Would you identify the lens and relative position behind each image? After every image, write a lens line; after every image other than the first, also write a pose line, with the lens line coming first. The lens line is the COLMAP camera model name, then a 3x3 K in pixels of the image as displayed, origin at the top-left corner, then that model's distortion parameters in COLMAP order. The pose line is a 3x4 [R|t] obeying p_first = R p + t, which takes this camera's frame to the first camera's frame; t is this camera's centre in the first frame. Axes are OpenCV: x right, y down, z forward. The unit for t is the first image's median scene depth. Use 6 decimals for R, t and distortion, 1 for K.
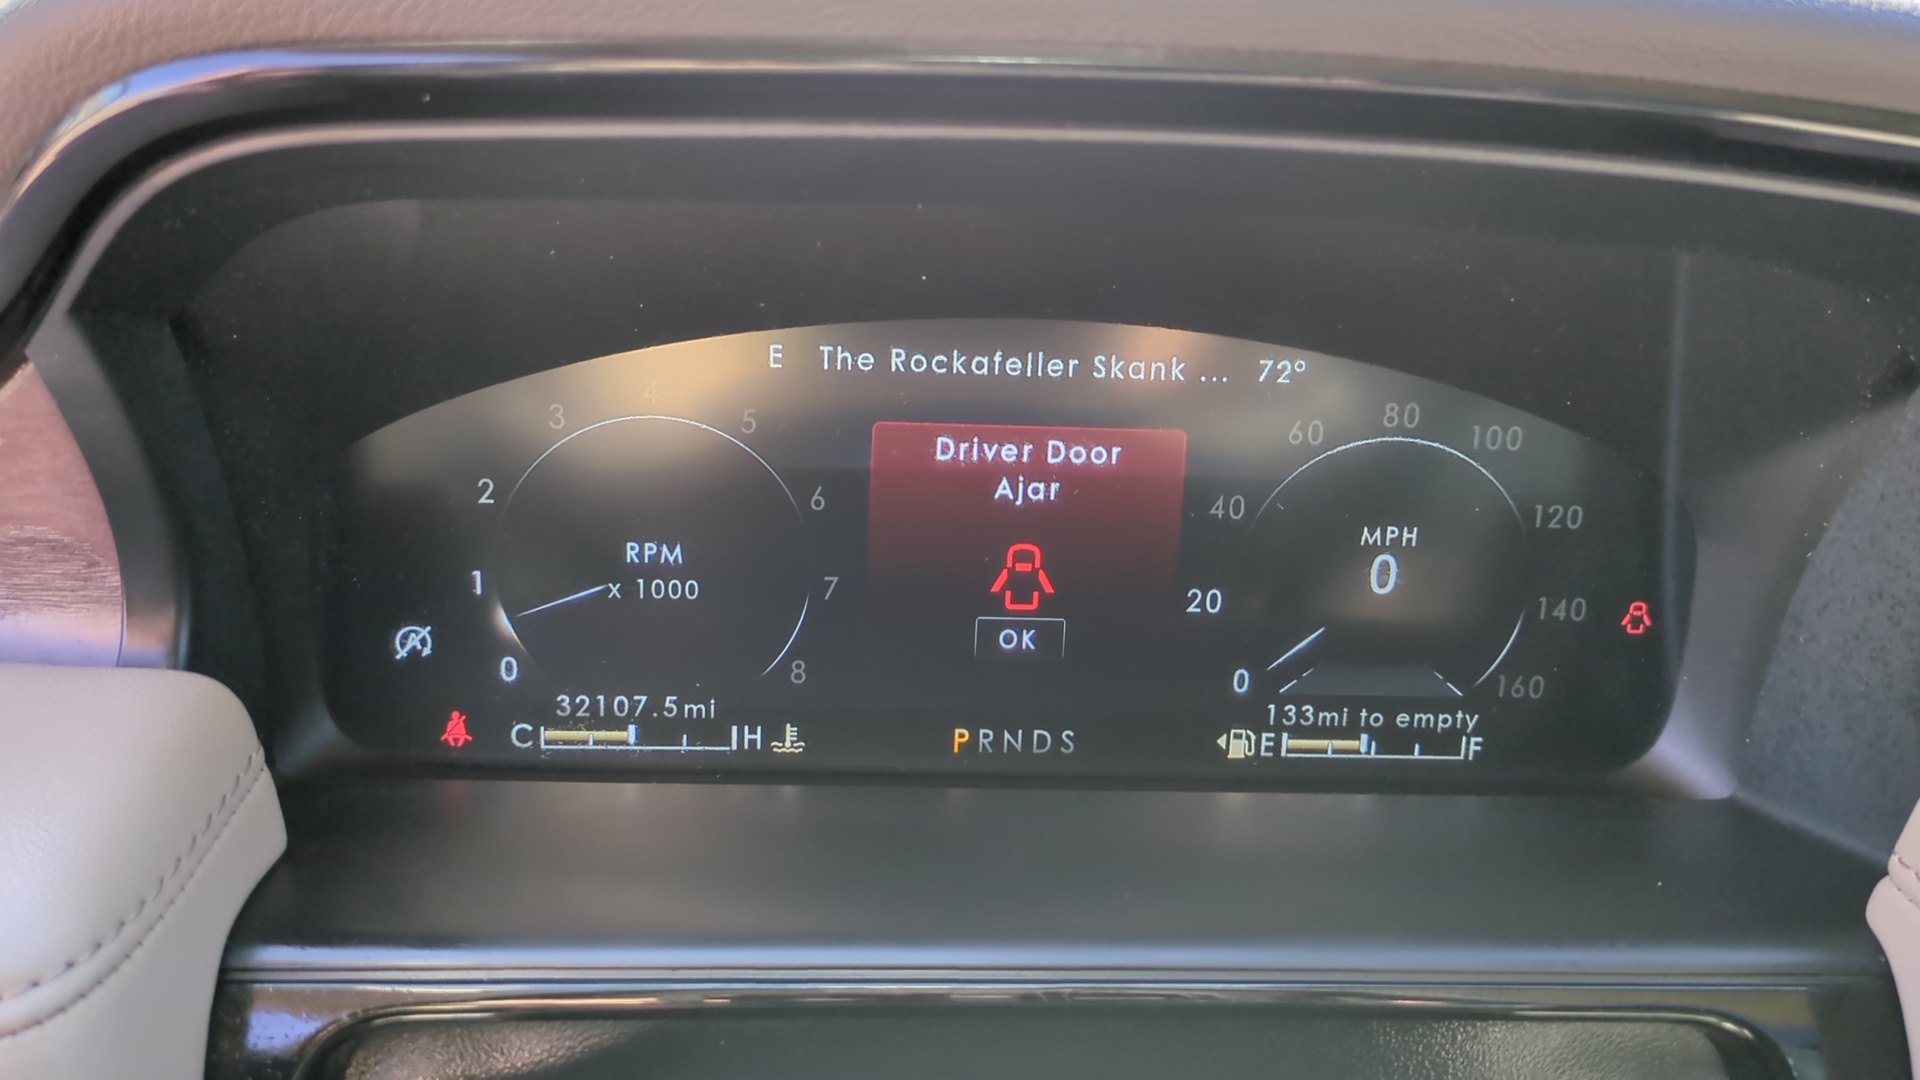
lens RADIAL K [[1640.2, 0, 936.8], [0, 1640.2, 490.4], [0, 0, 1]] dist [0.051876, -0.057327]
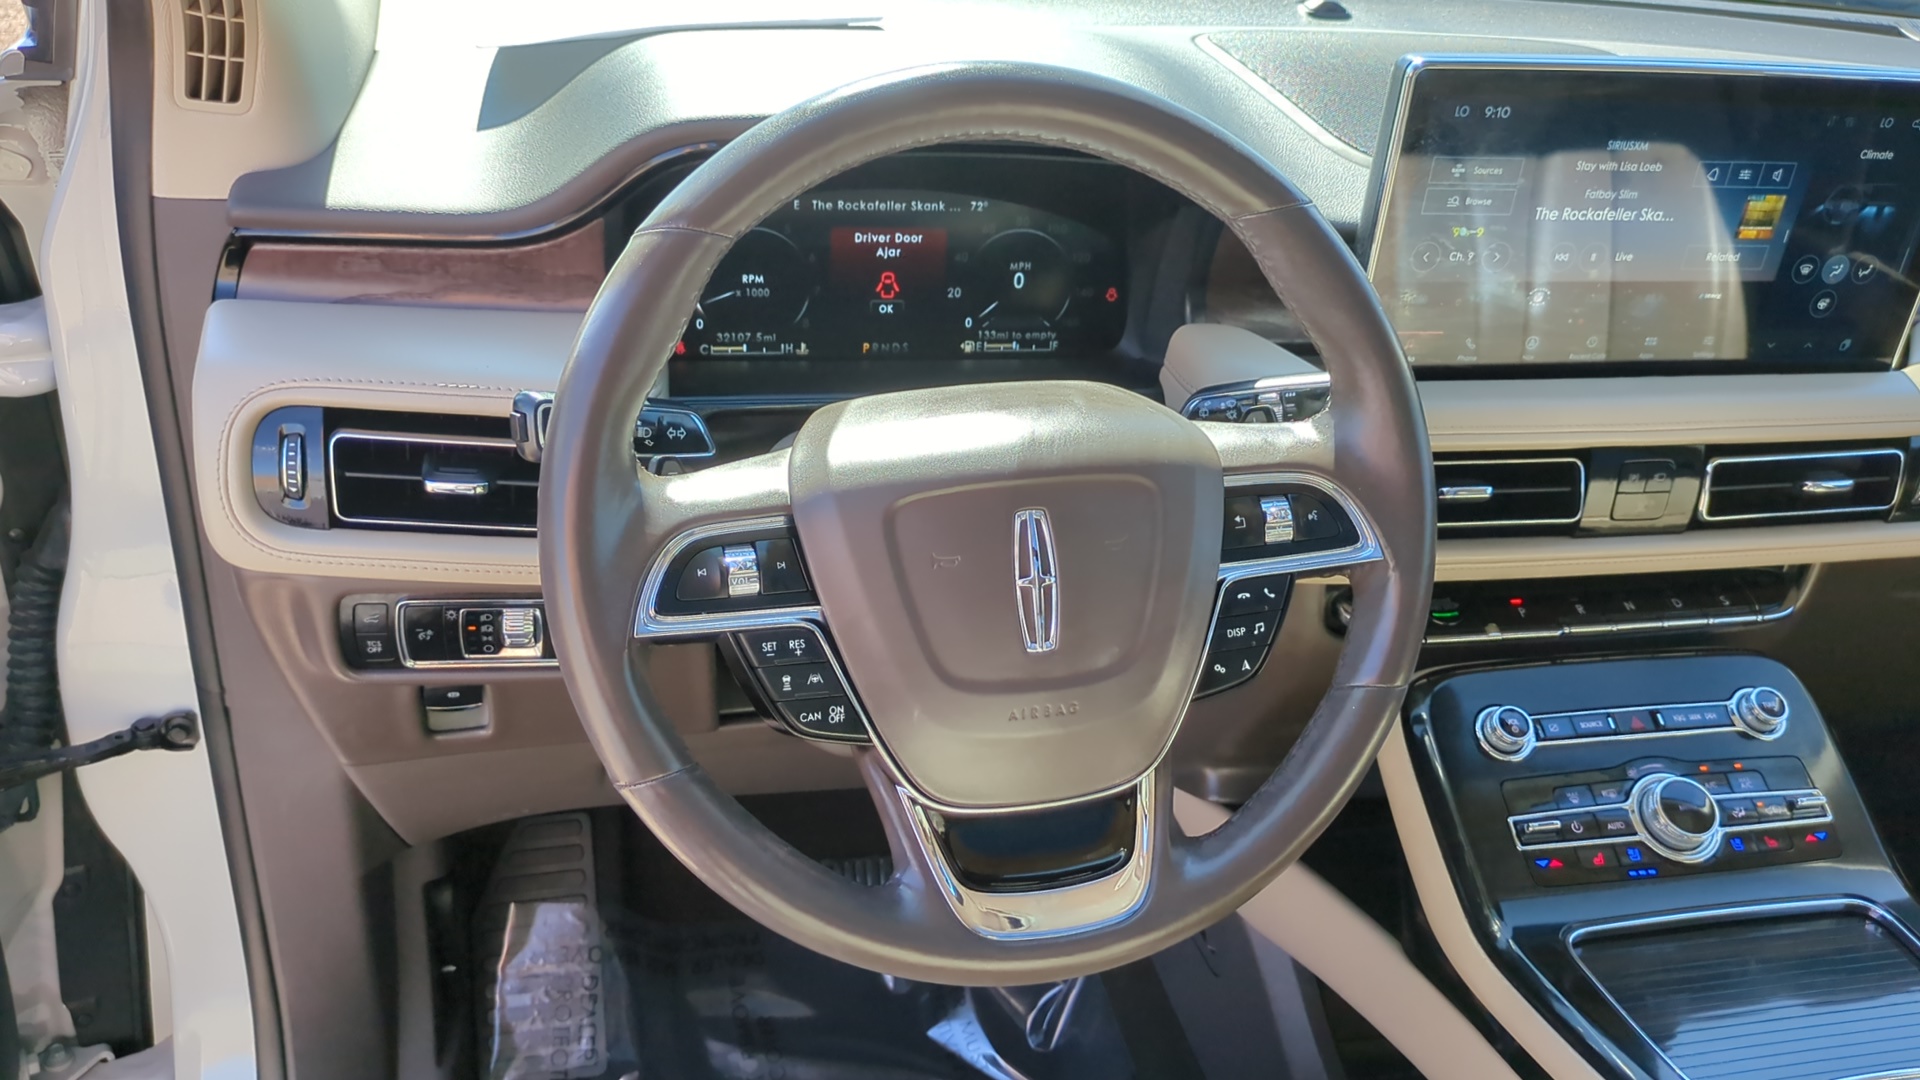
lens RADIAL K [[1640.2, 0, 961.1], [0, 1640.2, 531.9], [0, 0, 1]] dist [0.051876, -0.057327]
pose [[0.989309, -0.047449, 0.137900, -0.223752], [0.026075, 0.987904, 0.152857, 0.044728], [-0.143485, -0.147627, 0.978580, -1.753246]]
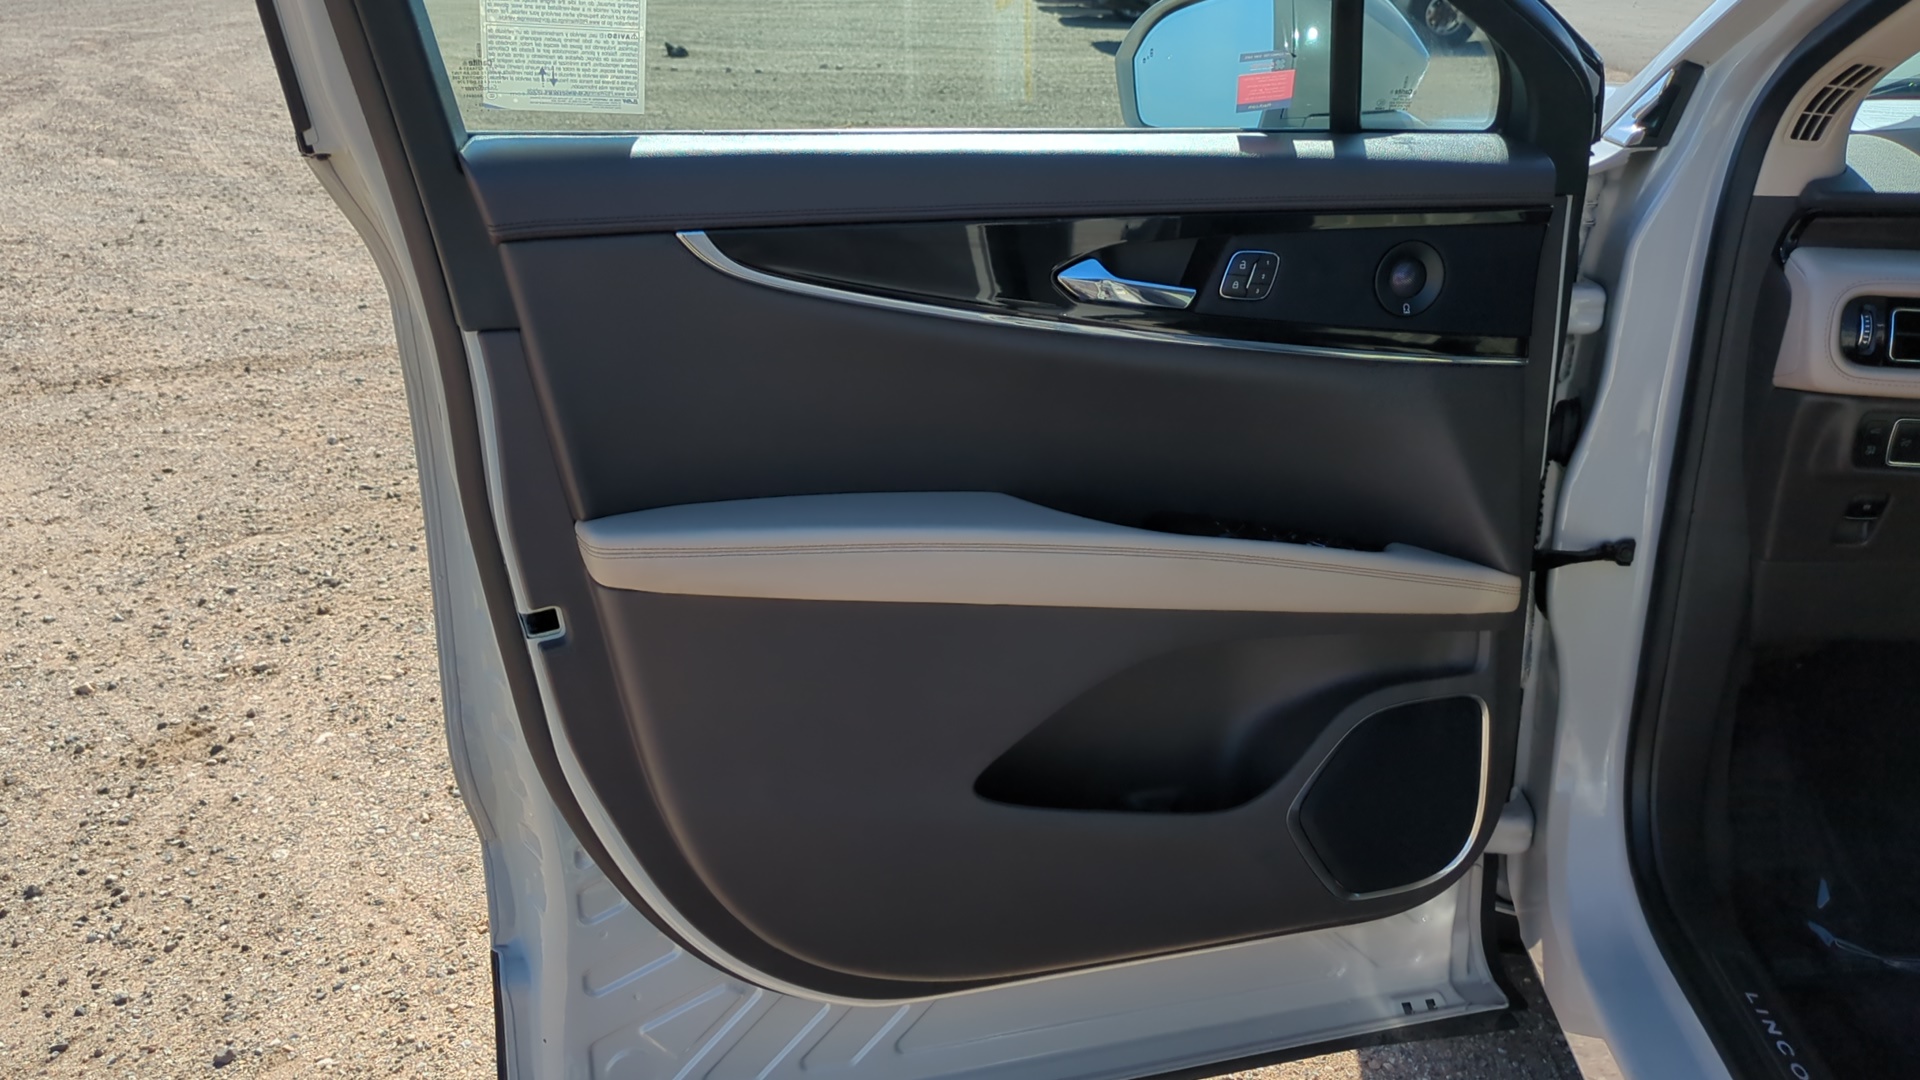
lens RADIAL K [[1640.2, 0, 1007.3], [0, 1640.2, 551.9], [0, 0, 1]] dist [0.051876, -0.057327]
pose [[0.991068, -0.008976, -0.133052, -2.398108], [0.008561, 0.999957, -0.003691, 0.831824], [0.133079, 0.002519, 0.991102, -3.712233]]
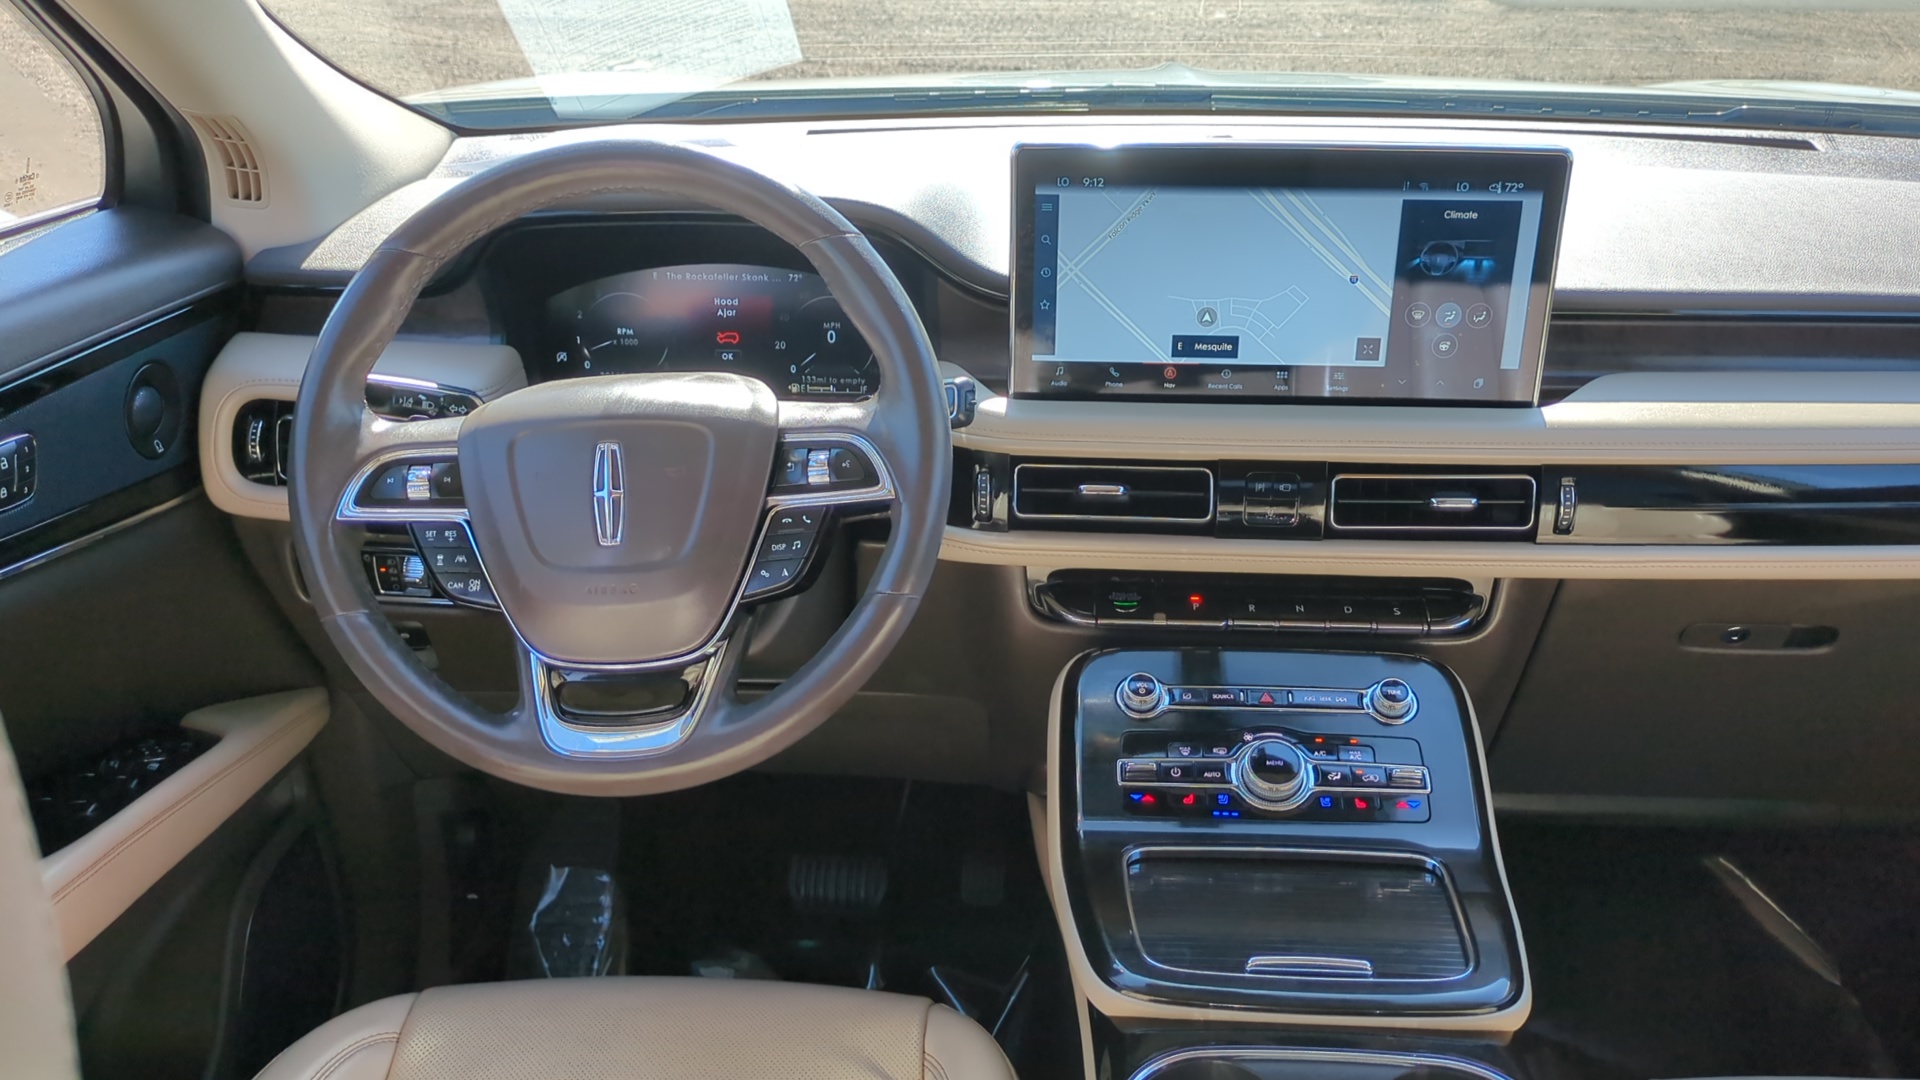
lens RADIAL K [[1640.2, 0, 976.4], [0, 1640.2, 534.3], [0, 0, 1]] dist [0.051876, -0.057327]
pose [[0.990864, -0.000648, -0.134863, 1.065948], [0.003427, 0.999787, 0.020374, 0.407470], [0.134821, -0.020650, 0.990655, -2.452990]]
